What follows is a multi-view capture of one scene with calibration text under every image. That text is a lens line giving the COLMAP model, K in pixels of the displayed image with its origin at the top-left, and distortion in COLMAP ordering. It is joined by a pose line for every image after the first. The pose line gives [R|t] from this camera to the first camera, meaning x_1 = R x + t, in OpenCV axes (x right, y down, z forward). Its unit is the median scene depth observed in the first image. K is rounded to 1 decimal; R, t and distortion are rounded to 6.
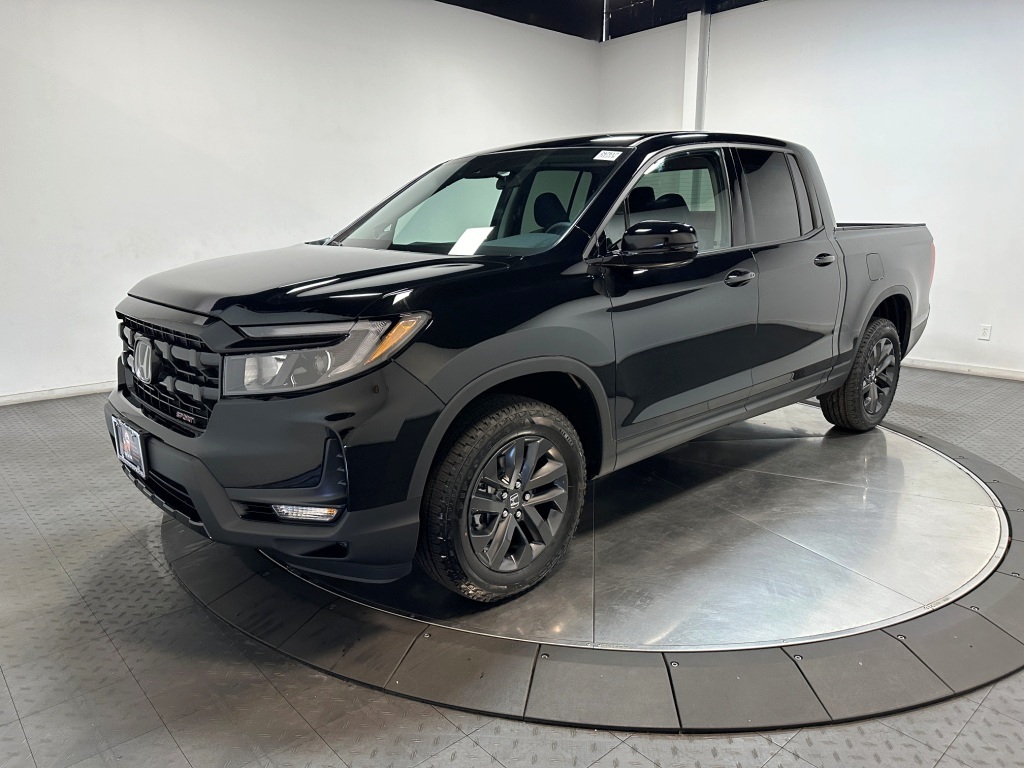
lens RADIAL K [[766.6, 0, 514.4], [0, 766.6, 367.3], [0, 0, 1]] dist [0.080046, -0.115163]
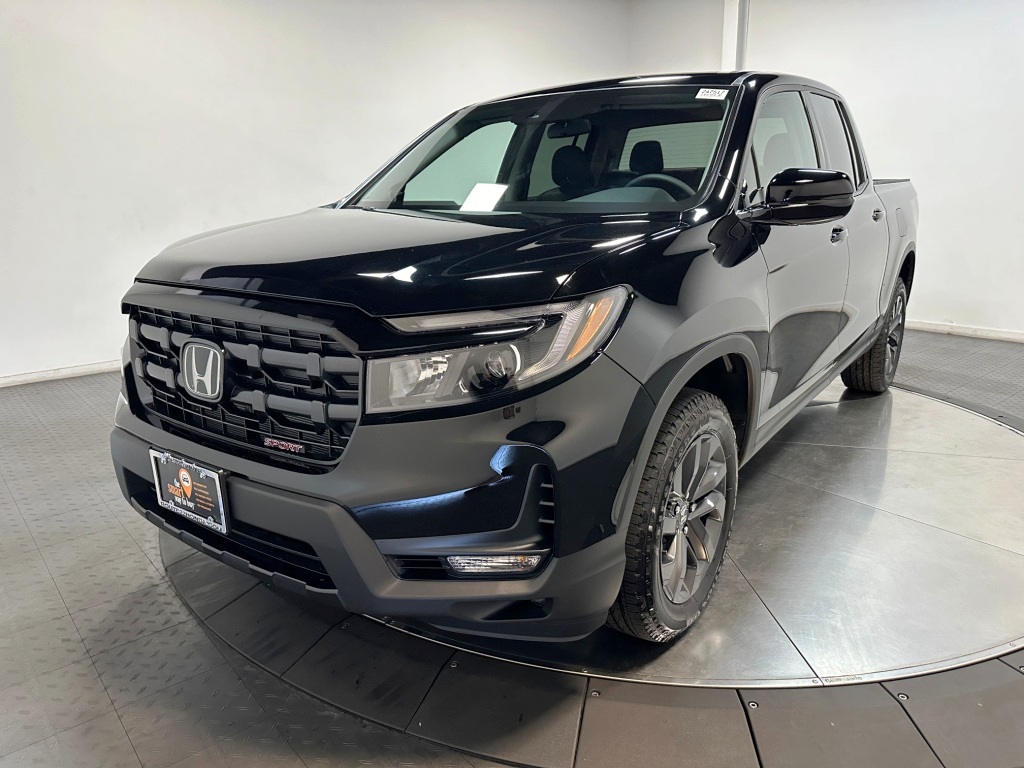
lens RADIAL K [[766.6, 0, 514.4], [0, 766.6, 367.3], [0, 0, 1]] dist [0.080046, -0.115163]
pose [[0.979552, -0.057446, 0.192816, -0.335988], [0.049741, 0.997767, 0.044570, -0.028942], [-0.194946, -0.034067, 0.980222, 0.241269]]
